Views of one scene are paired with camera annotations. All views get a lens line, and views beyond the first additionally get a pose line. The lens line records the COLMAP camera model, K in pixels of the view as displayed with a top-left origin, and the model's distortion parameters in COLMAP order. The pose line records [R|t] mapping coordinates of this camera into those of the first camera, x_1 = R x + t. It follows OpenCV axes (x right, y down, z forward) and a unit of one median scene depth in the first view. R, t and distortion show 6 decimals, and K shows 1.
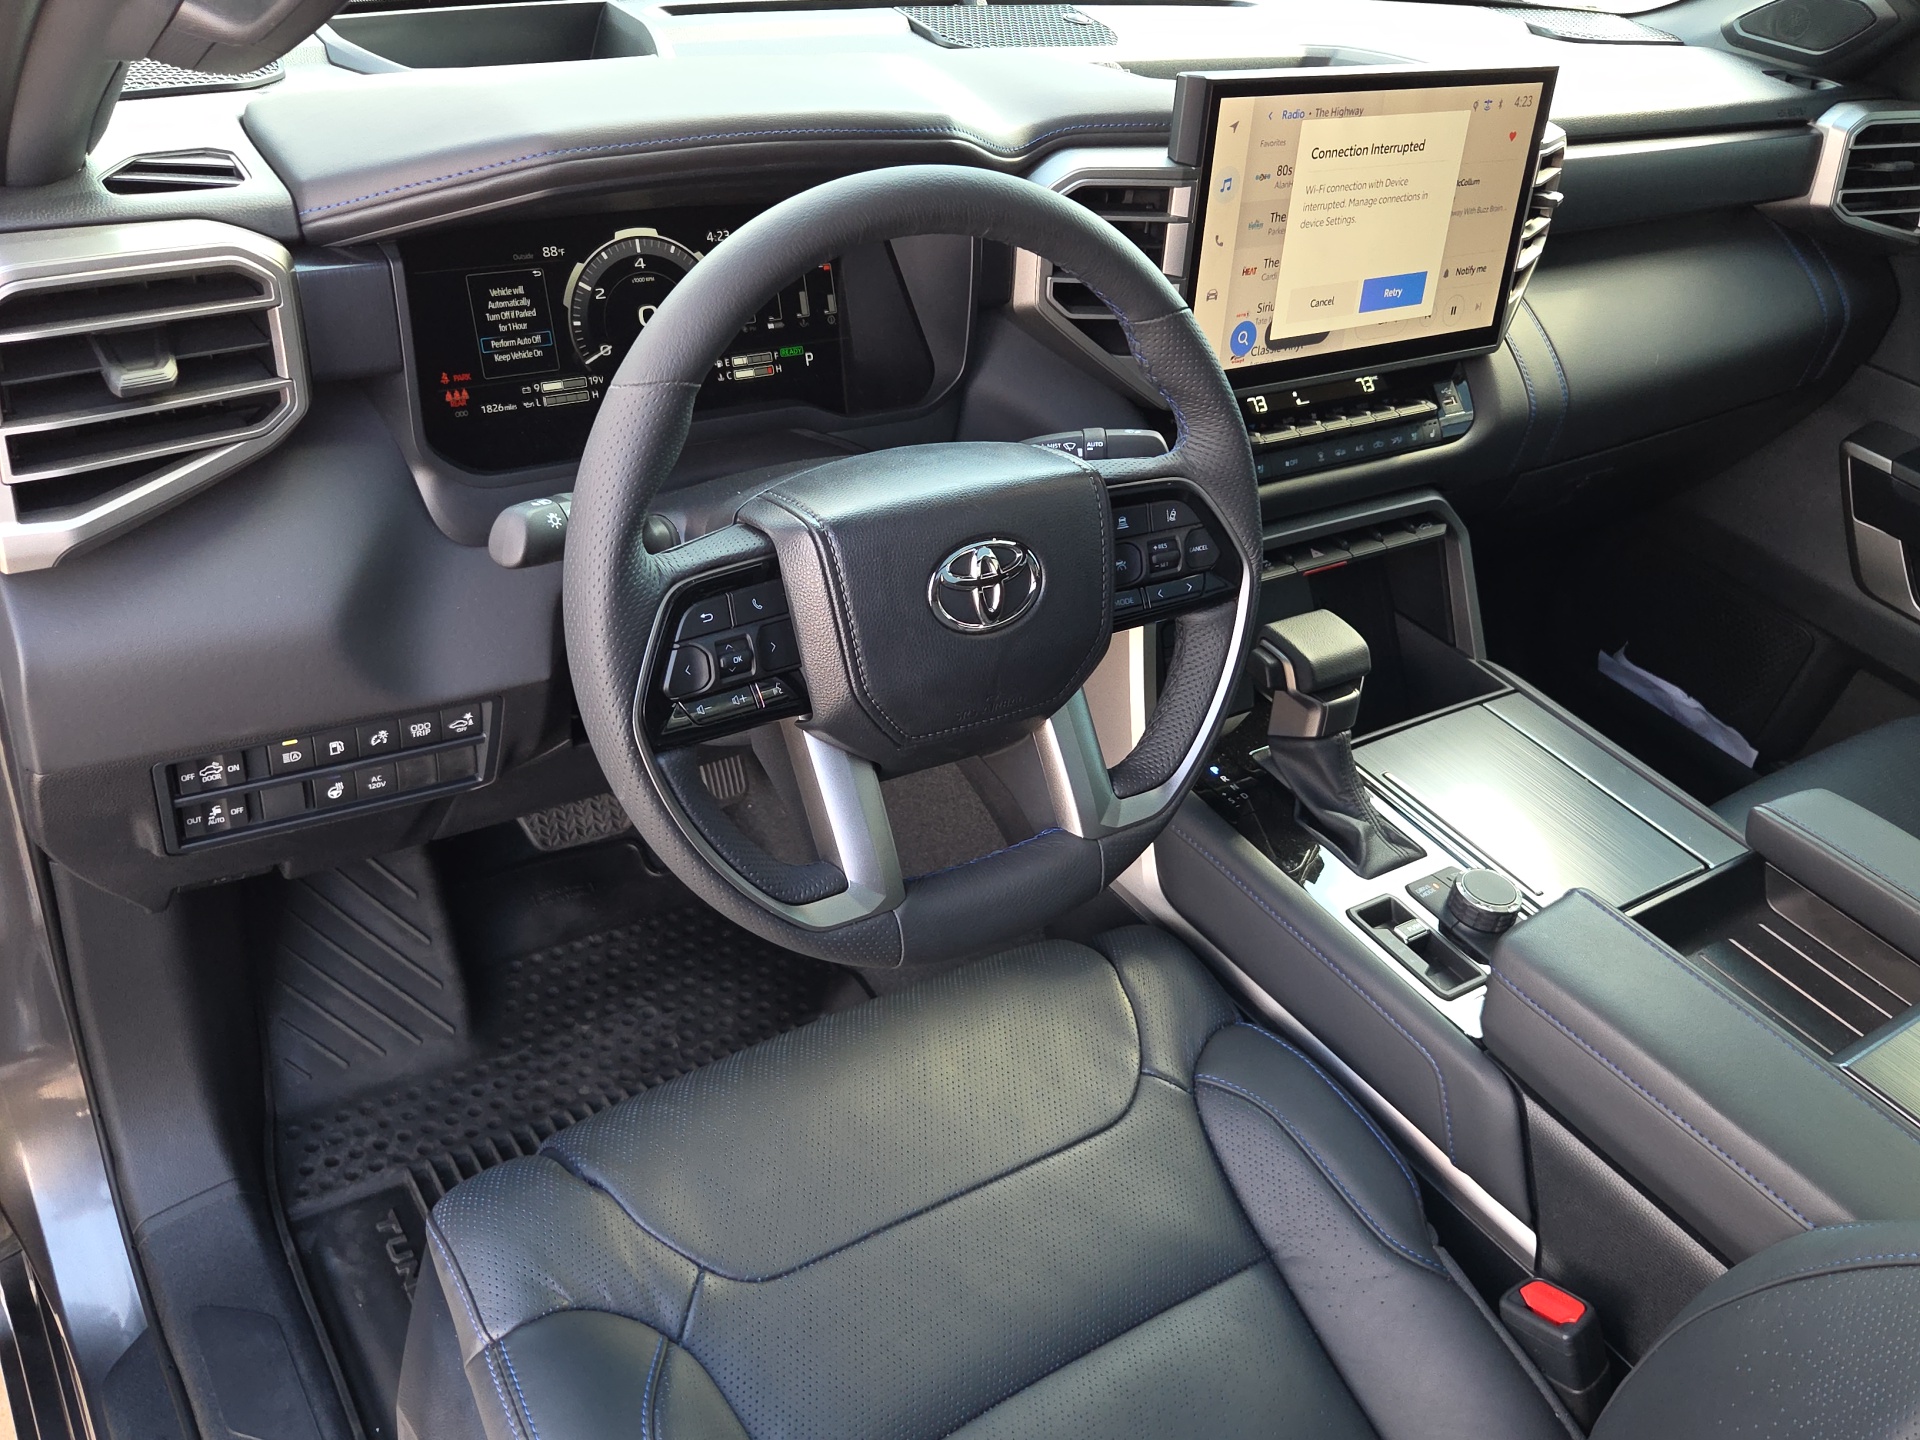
lens RADIAL K [[1643.2, 0, 949.4], [0, 1643.2, 699.4], [0, 0, 1]] dist [-0.003165, -0.022857]
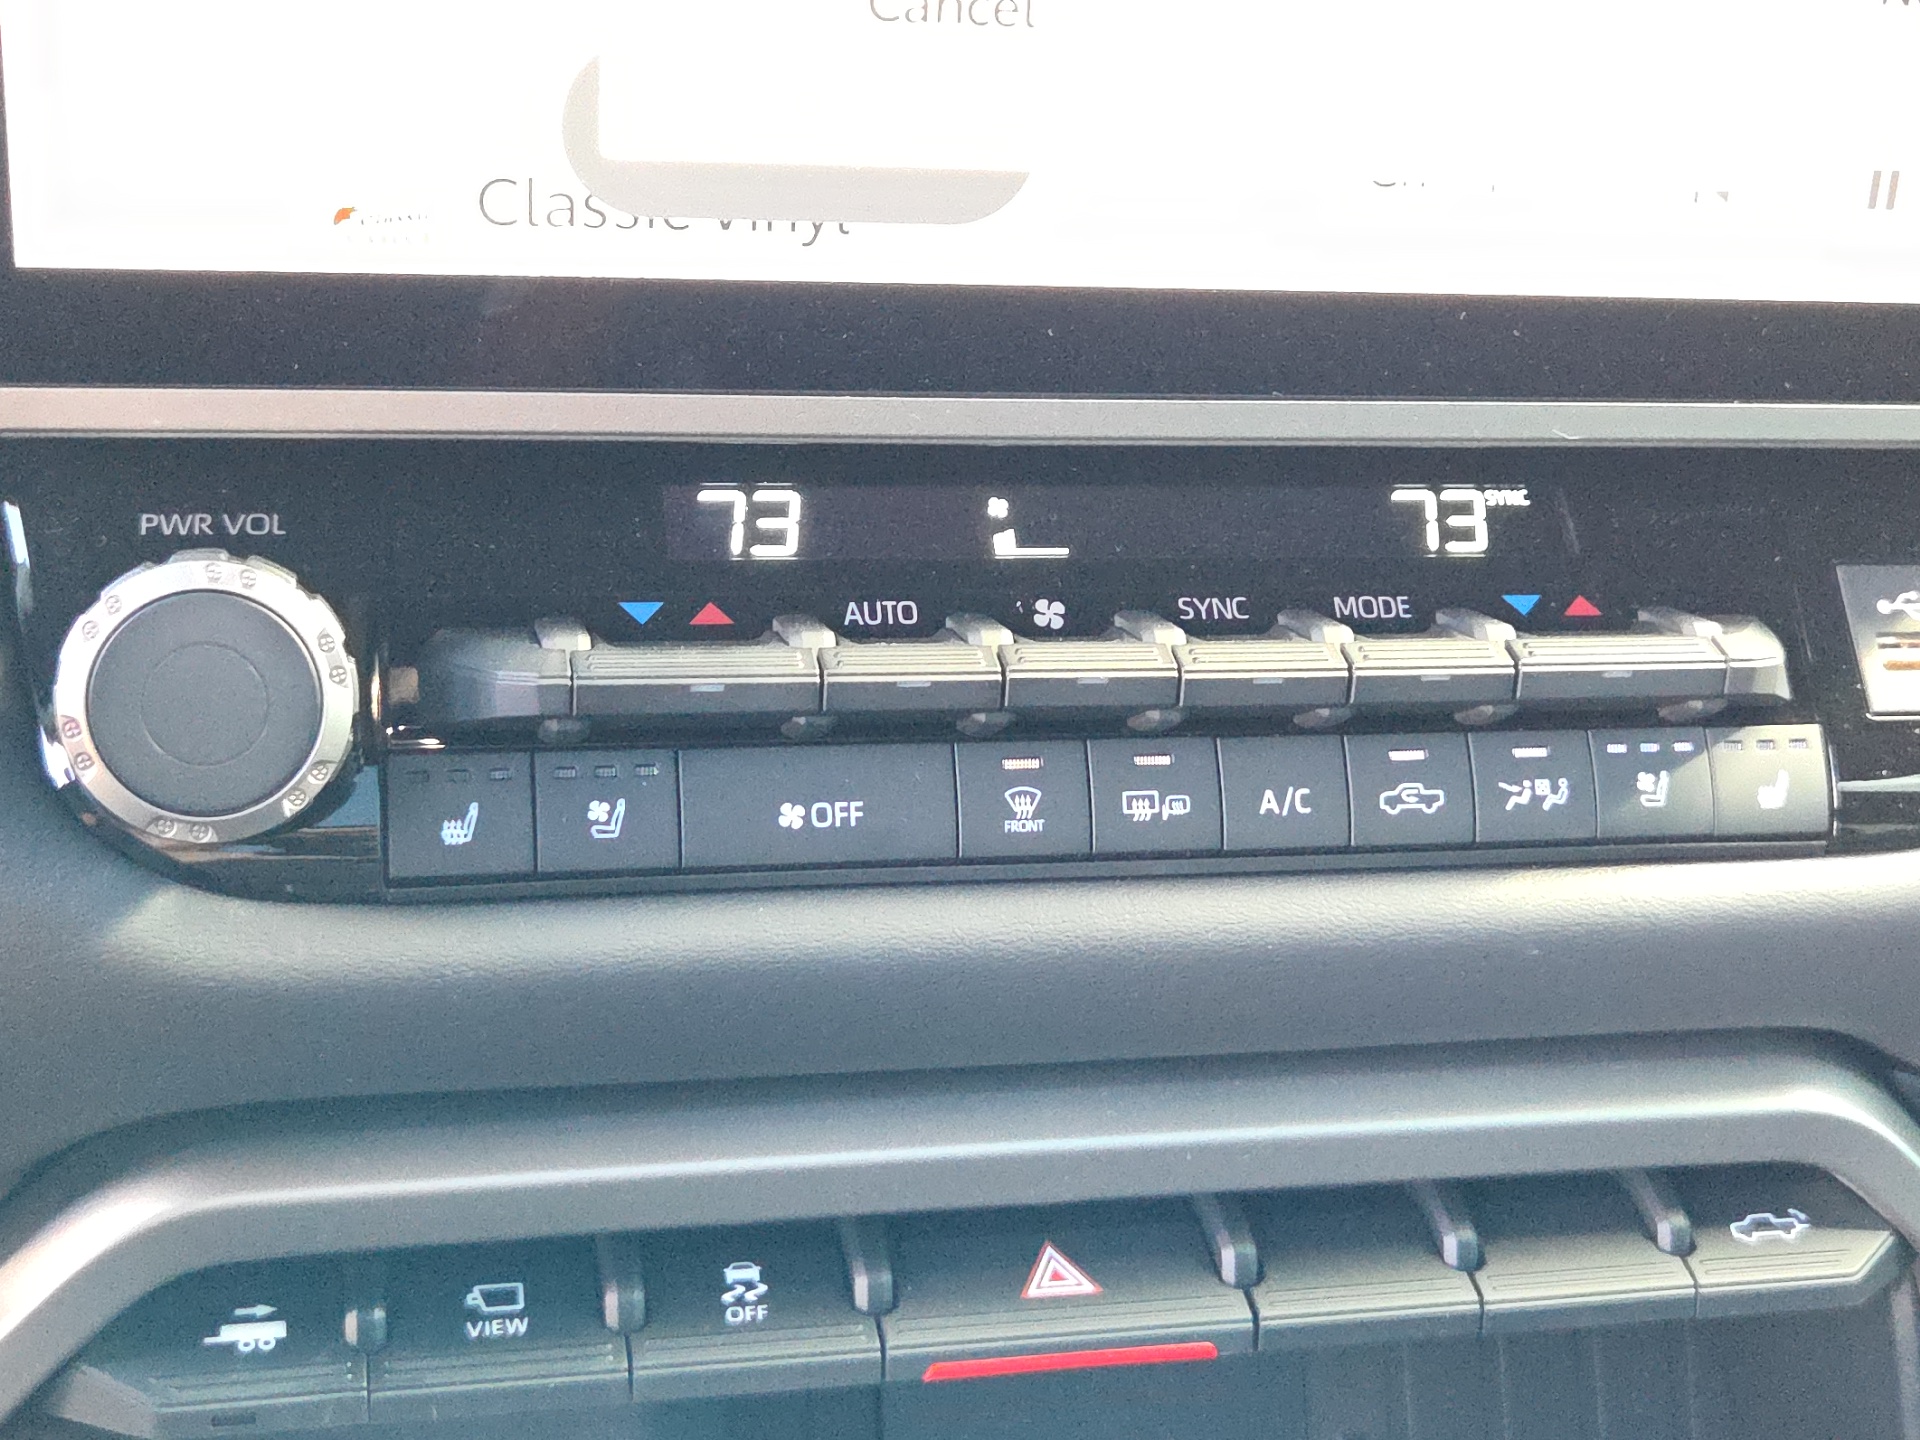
lens RADIAL K [[2615.6, 0, 969.3], [0, 2615.6, 708.7], [0, 0, 1]] dist [0.008208, 0.000000]
pose [[0.930221, 0.120362, -0.346701, 0.367910], [-0.179977, 0.972905, -0.145132, -0.125184], [0.319839, 0.197403, 0.926680, 0.779847]]
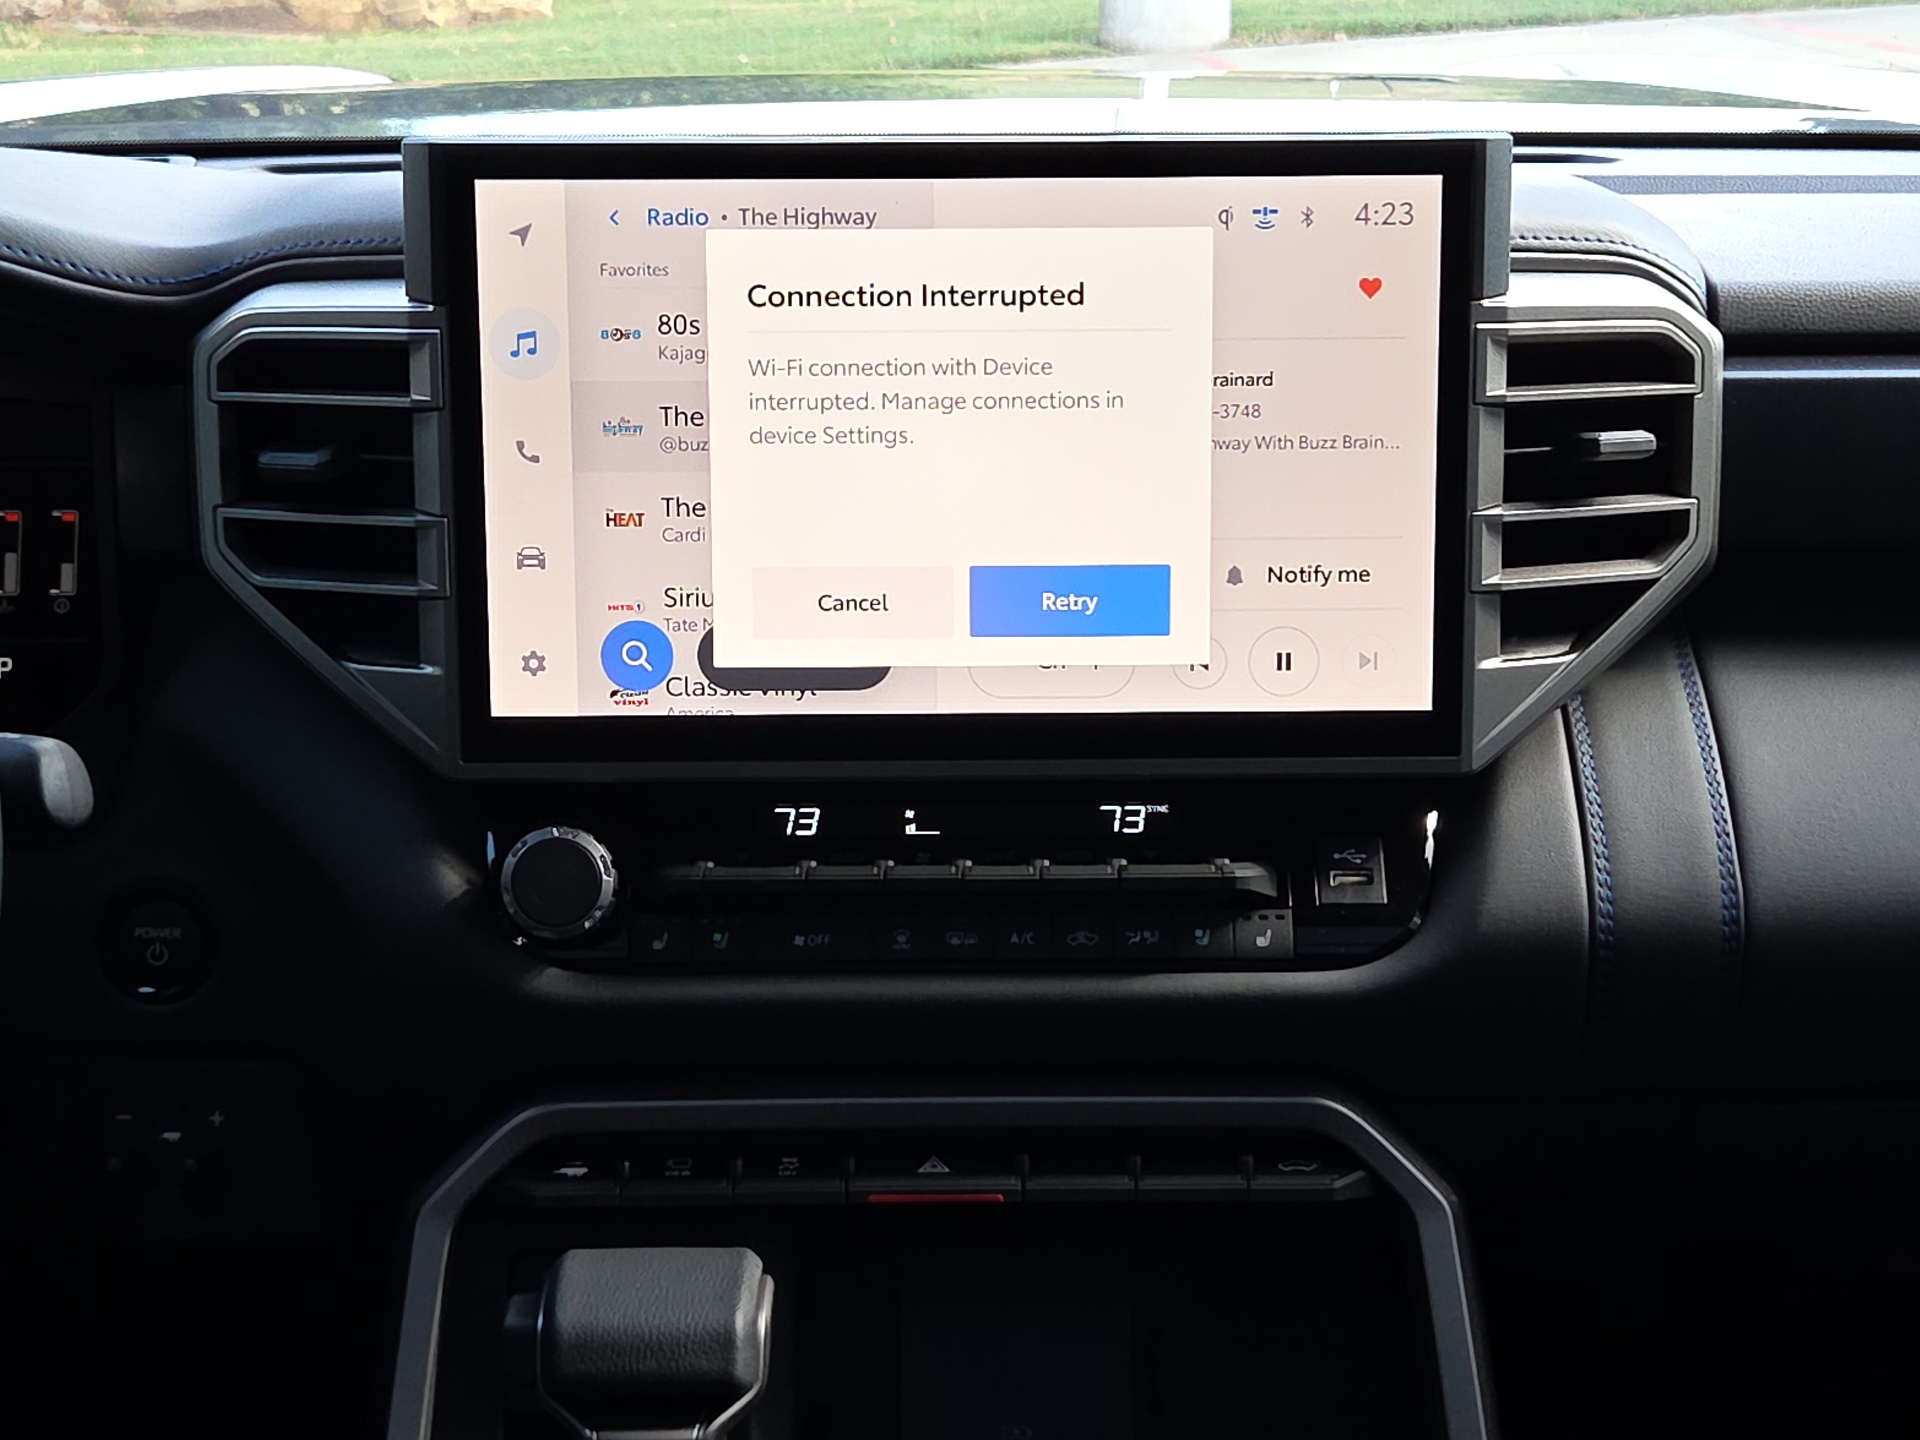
lens RADIAL K [[3371.0, 0, 964.6], [0, 3371.0, 690.1], [0, 0, 1]] dist [0.047100, 0.000000]
pose [[0.832238, 0.029443, -0.553636, 0.849824], [-0.216609, 0.936488, -0.275809, 0.048313], [0.510353, 0.349461, 0.785759, 0.270822]]
